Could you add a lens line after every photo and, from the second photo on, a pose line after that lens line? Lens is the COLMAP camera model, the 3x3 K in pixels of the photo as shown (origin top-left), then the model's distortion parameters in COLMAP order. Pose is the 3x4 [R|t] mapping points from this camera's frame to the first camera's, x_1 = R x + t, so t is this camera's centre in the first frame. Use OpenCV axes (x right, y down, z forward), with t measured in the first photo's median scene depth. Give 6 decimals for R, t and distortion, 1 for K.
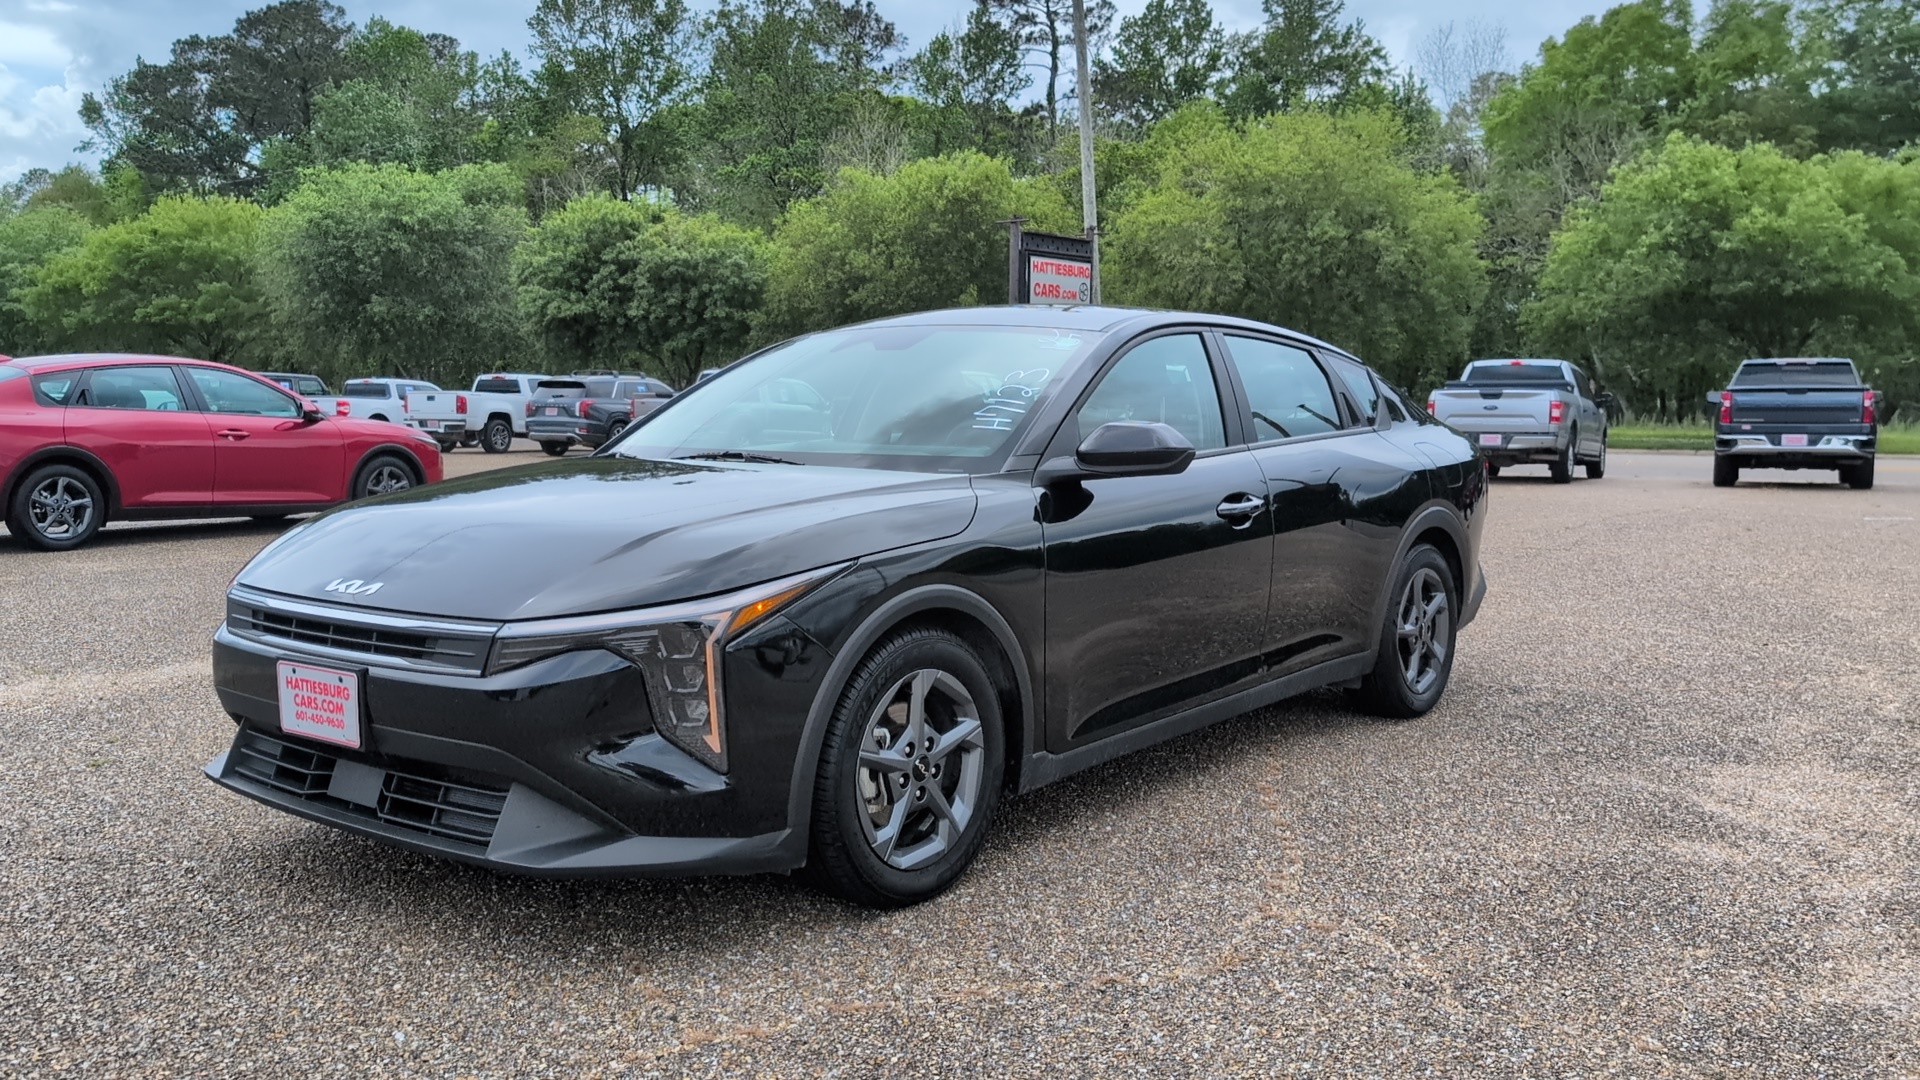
lens RADIAL K [[1584.4, 0, 959.3], [0, 1584.4, 543.2], [0, 0, 1]] dist [-0.003700, 0.020700]
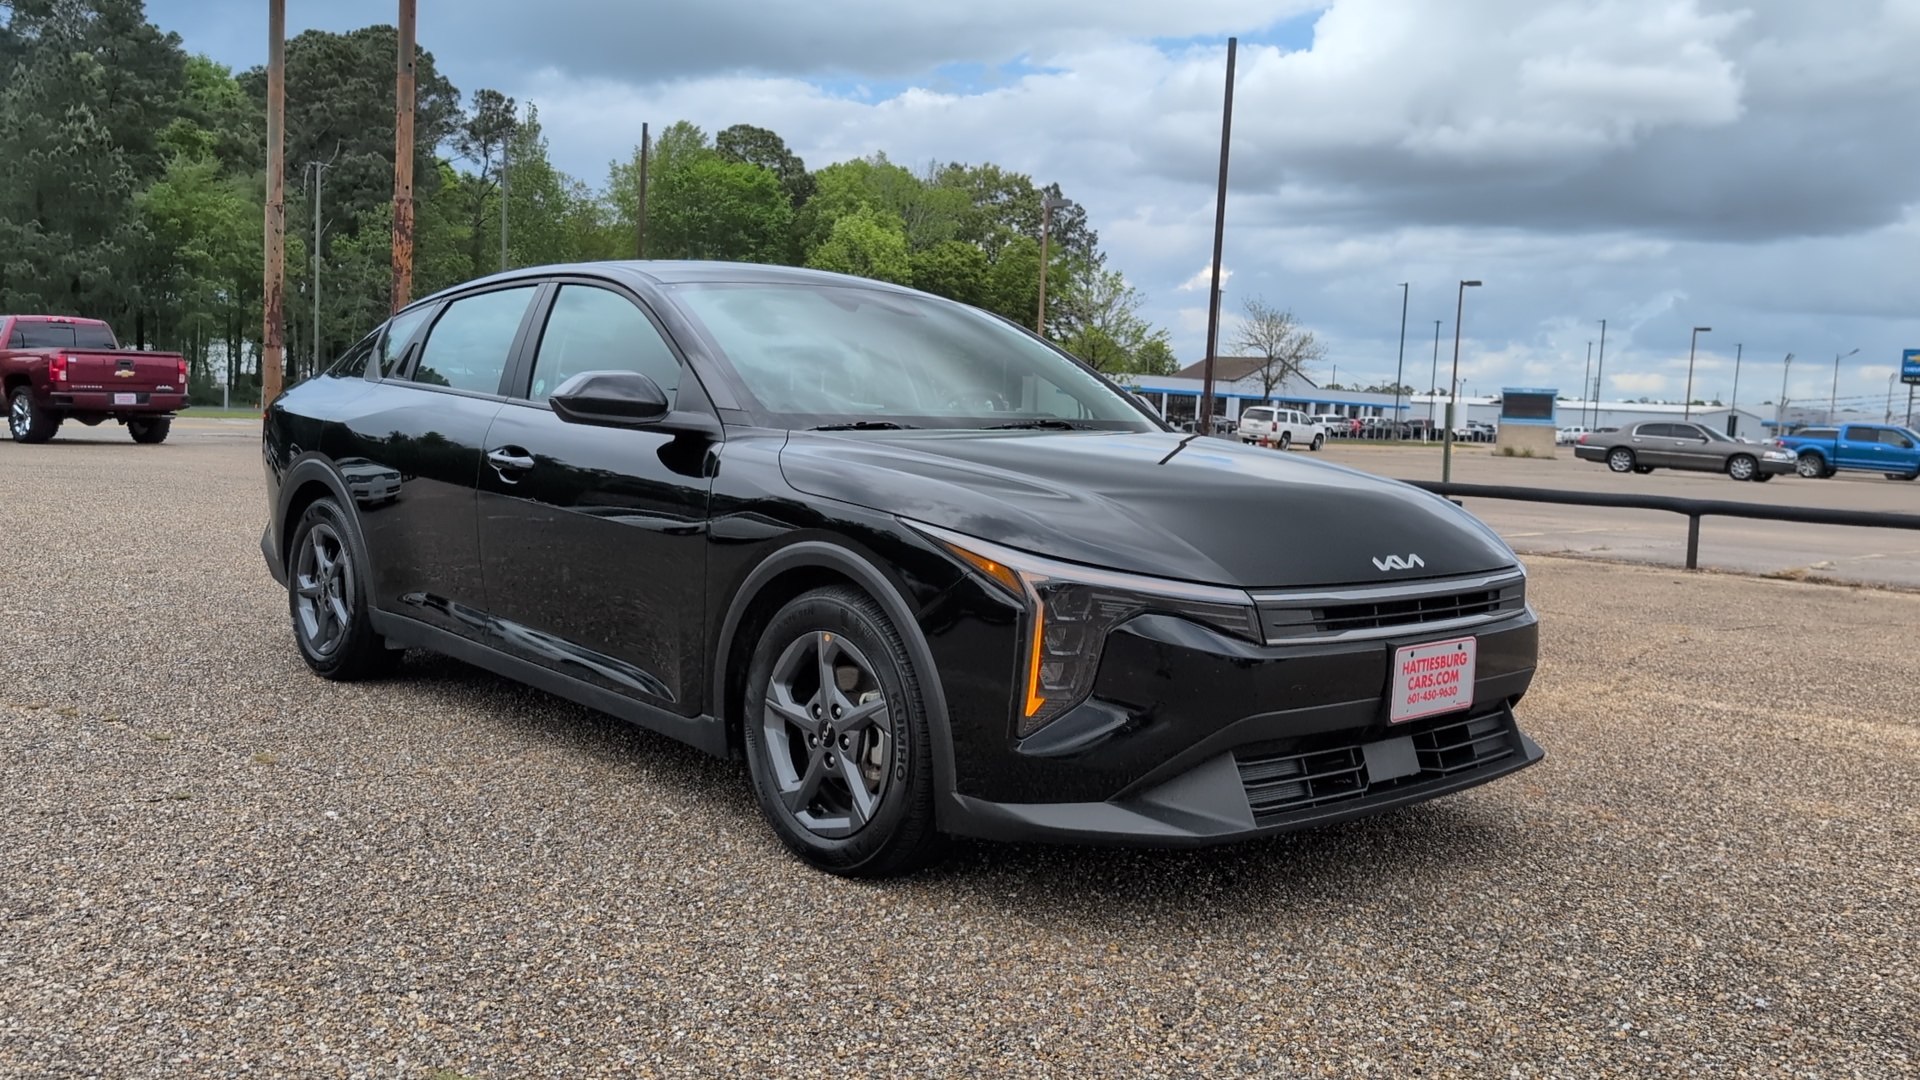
lens RADIAL K [[1584.4, 0, 931.0], [0, 1584.4, 536.5], [0, 0, 1]] dist [-0.003700, 0.020700]
pose [[0.177397, -0.080687, 0.980826, -0.122578], [0.052064, 0.996007, 0.072519, -0.006596], [-0.982761, 0.038201, 0.180890, 0.096444]]
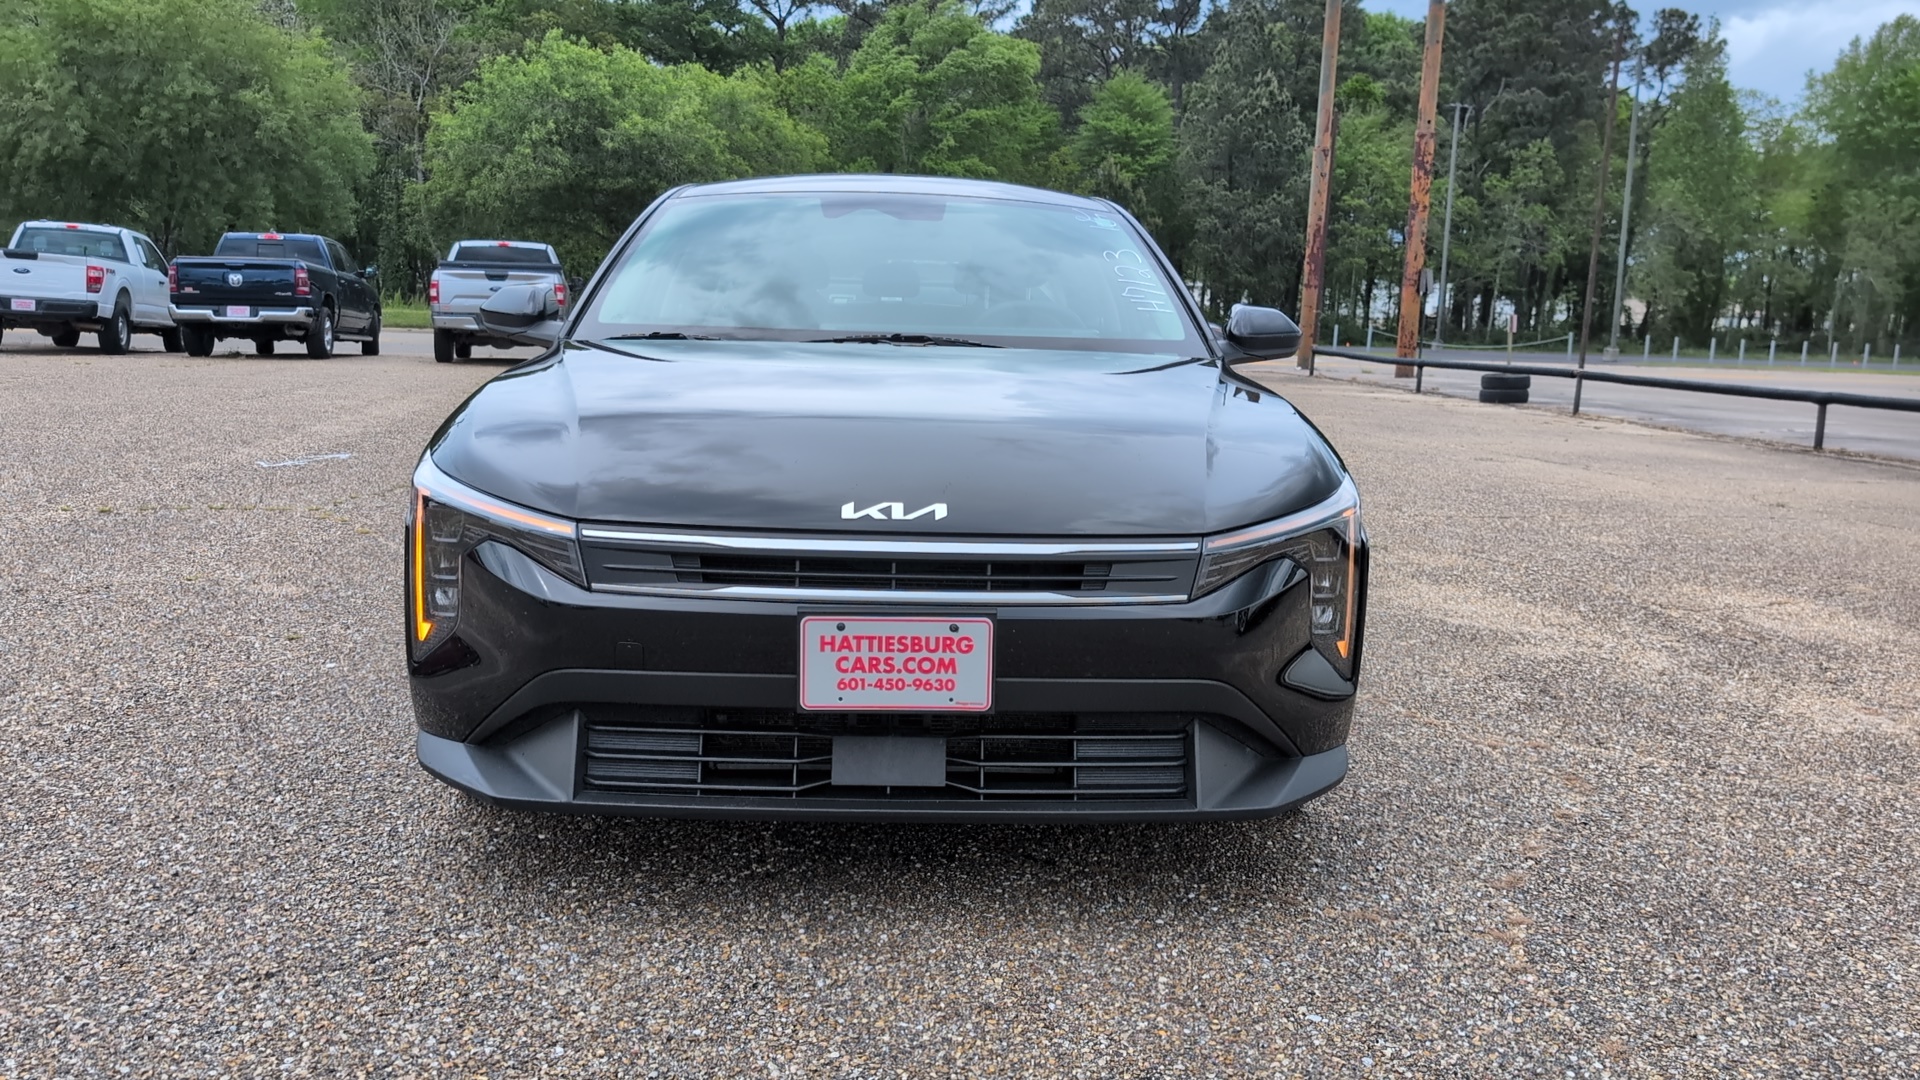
lens RADIAL K [[1584.4, 0, 946.7], [0, 1584.4, 530.4], [0, 0, 1]] dist [-0.003700, 0.020700]
pose [[0.757829, -0.072475, 0.648415, -0.074969], [0.029346, 0.996592, 0.077093, -0.001830], [-0.651793, -0.039395, 0.757373, 0.034946]]
